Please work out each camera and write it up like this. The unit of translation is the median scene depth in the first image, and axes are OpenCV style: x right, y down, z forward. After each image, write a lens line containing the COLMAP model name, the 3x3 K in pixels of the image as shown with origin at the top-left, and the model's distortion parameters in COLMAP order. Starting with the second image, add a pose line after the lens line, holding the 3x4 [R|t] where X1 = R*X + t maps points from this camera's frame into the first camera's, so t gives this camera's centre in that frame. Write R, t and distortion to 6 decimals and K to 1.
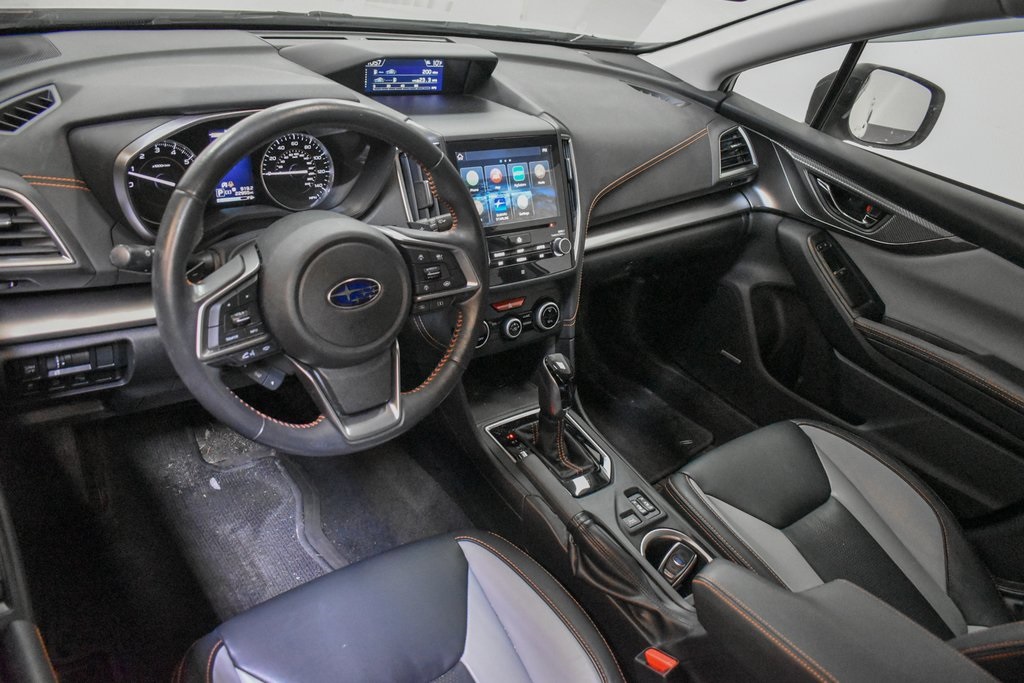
lens RADIAL K [[818.1, 0, 512.3], [0, 818.1, 341.6], [0, 0, 1]] dist [-0.011865, 0.020197]
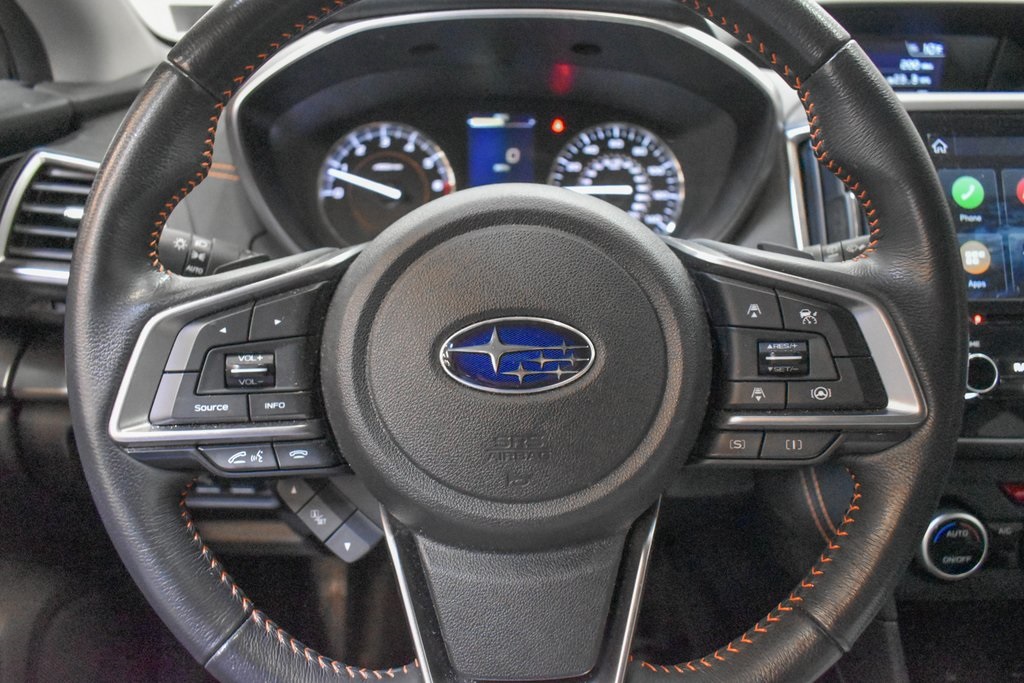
lens RADIAL K [[818.1, 0, 510.9], [0, 818.1, 344.2], [0, 0, 1]] dist [-0.011865, 0.020197]
pose [[0.787441, 0.052593, -0.614142, 0.033806], [-0.187059, 0.969754, -0.156797, -0.002038], [0.587321, 0.238349, 0.773462, 0.527009]]
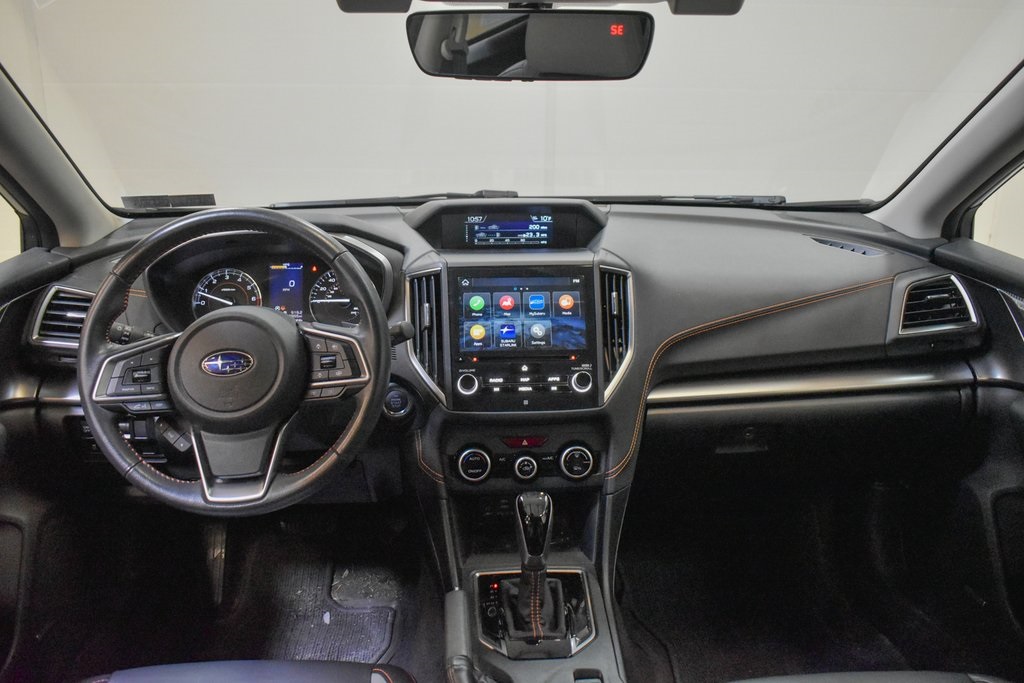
lens RADIAL K [[895.2, 0, 509.0], [0, 895.2, 336.3], [0, 0, 1]] dist [-0.003602, -0.022015]
pose [[0.796350, -0.022825, -0.604405, 0.643267], [-0.175311, 0.947680, -0.266774, 0.123509], [0.578872, 0.318405, 0.750684, 0.215593]]
